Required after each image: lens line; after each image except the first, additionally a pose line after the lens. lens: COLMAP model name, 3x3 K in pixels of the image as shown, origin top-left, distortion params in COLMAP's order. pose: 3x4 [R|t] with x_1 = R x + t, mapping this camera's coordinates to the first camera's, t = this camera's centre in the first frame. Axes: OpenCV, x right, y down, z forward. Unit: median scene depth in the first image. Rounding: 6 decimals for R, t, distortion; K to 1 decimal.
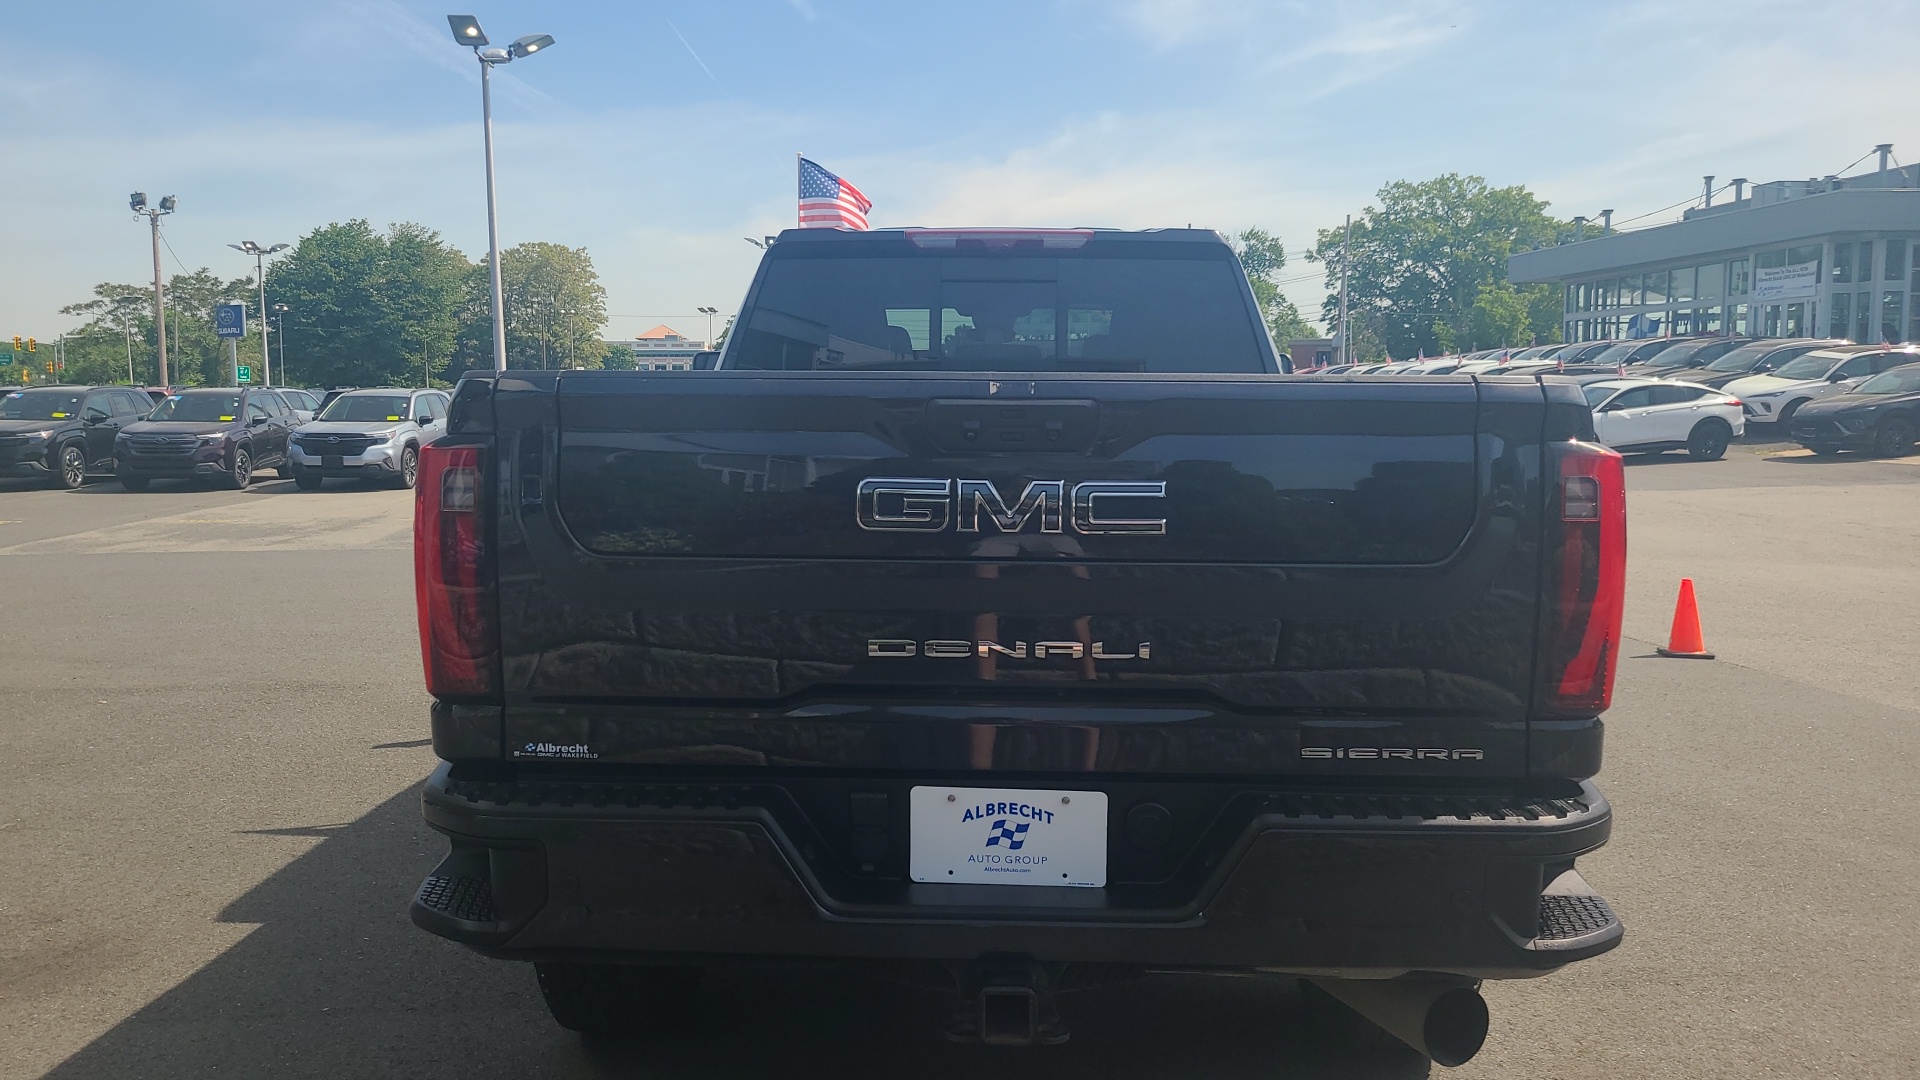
lens RADIAL K [[1431.3, 0, 929.8], [0, 1431.3, 525.7], [0, 0, 1]] dist [0.038443, -0.018845]
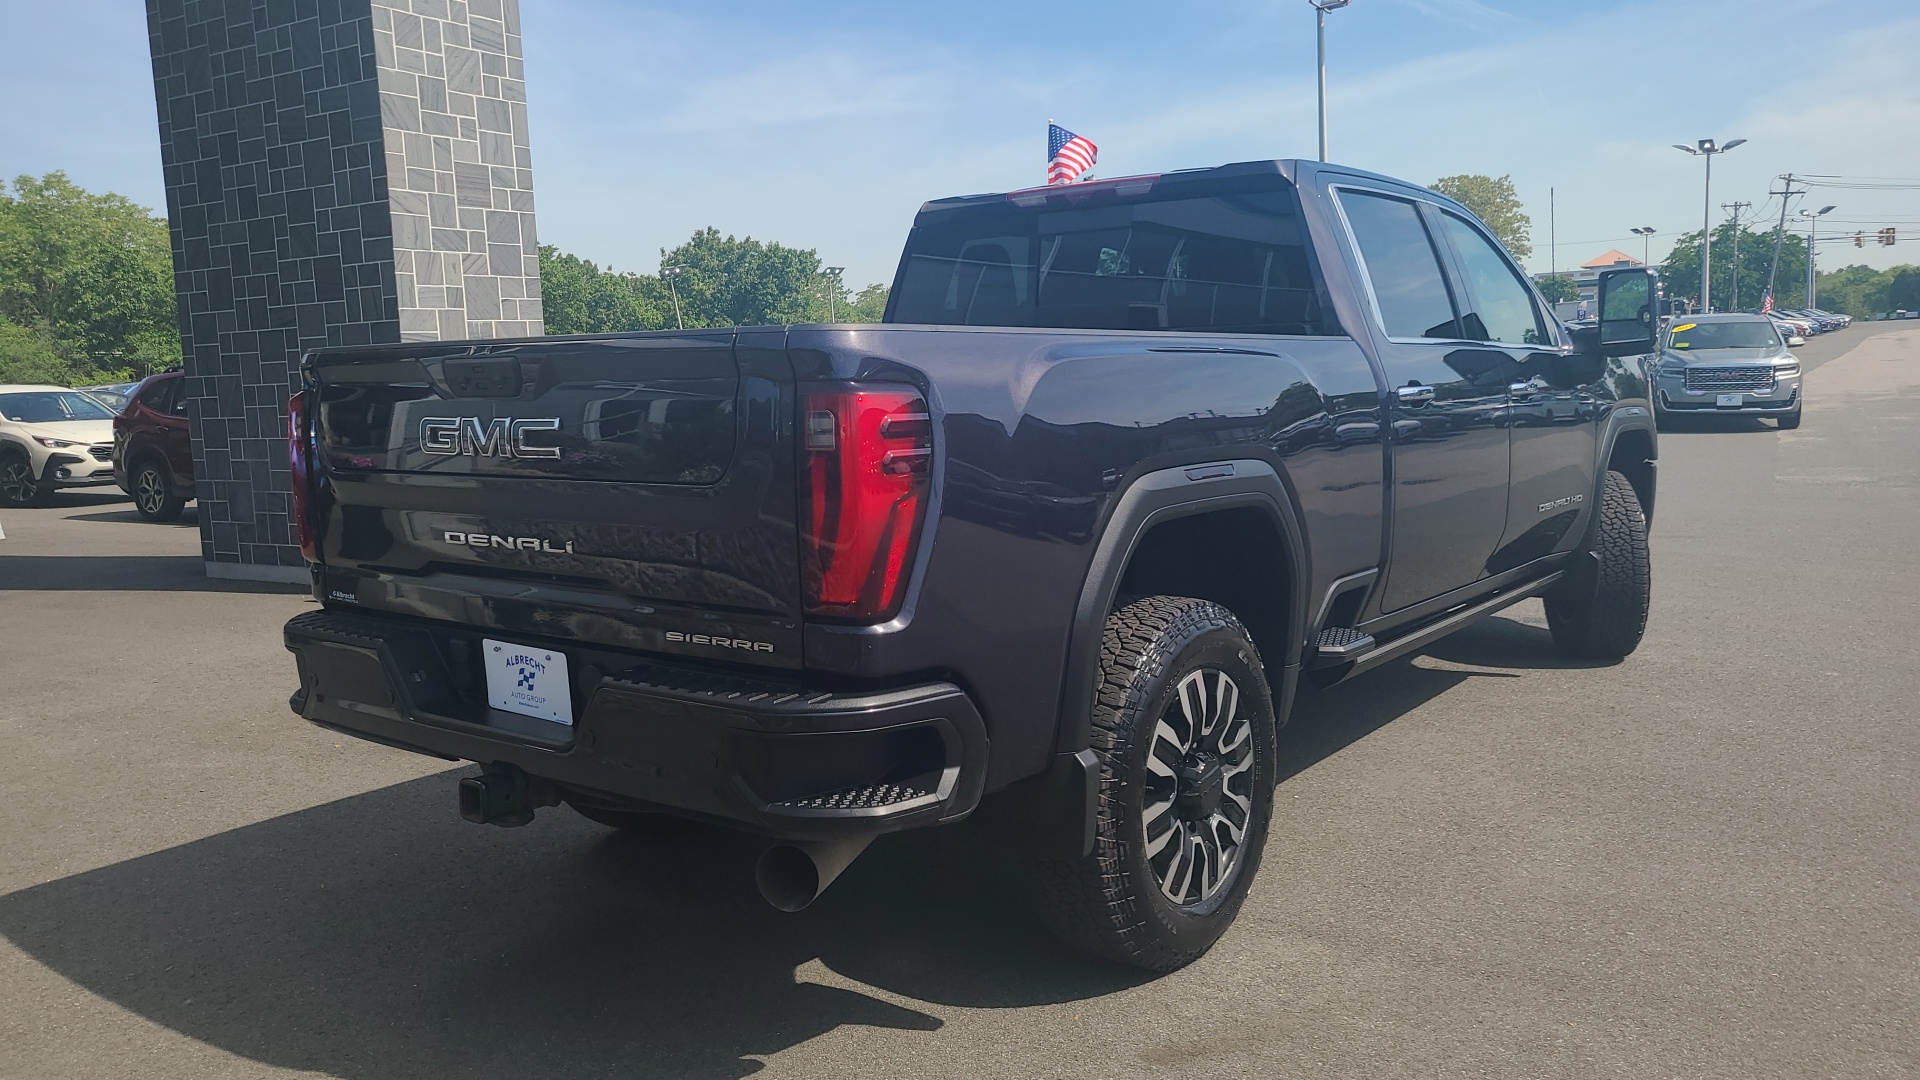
lens RADIAL K [[1431.3, 0, 936.1], [0, 1431.3, 522.8], [0, 0, 1]] dist [0.038443, -0.018845]
pose [[0.809420, 0.035309, -0.586168, 0.204658], [-0.013011, 0.999024, 0.042212, 0.000831], [0.587086, -0.026541, 0.809089, 0.022852]]
